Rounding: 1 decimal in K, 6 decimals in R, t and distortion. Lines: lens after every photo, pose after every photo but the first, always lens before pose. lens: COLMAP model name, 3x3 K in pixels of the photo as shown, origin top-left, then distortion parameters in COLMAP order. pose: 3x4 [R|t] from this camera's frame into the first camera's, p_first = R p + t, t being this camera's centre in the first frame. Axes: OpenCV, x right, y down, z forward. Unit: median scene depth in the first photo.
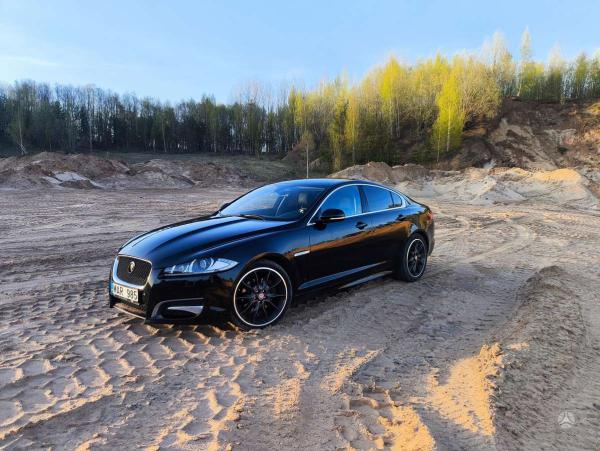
lens RADIAL K [[425.5, 0, 300.0], [0, 425.5, 225.5], [0, 0, 1]] dist [0.028281, -0.001450]
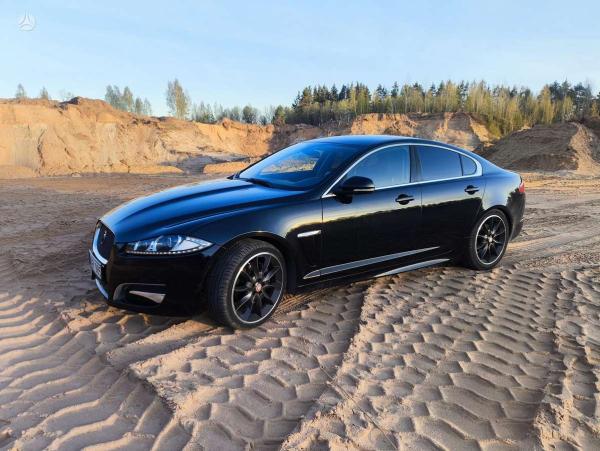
lens RADIAL K [[437.6, 0, 300.0], [0, 437.6, 225.5], [0, 0, 1]] dist [-0.002804, -0.005354]
pose [[0.969528, 0.060817, -0.237314, 0.177107], [-0.038095, 0.994339, 0.099187, -0.027712], [0.242002, -0.087124, 0.966356, 0.224092]]
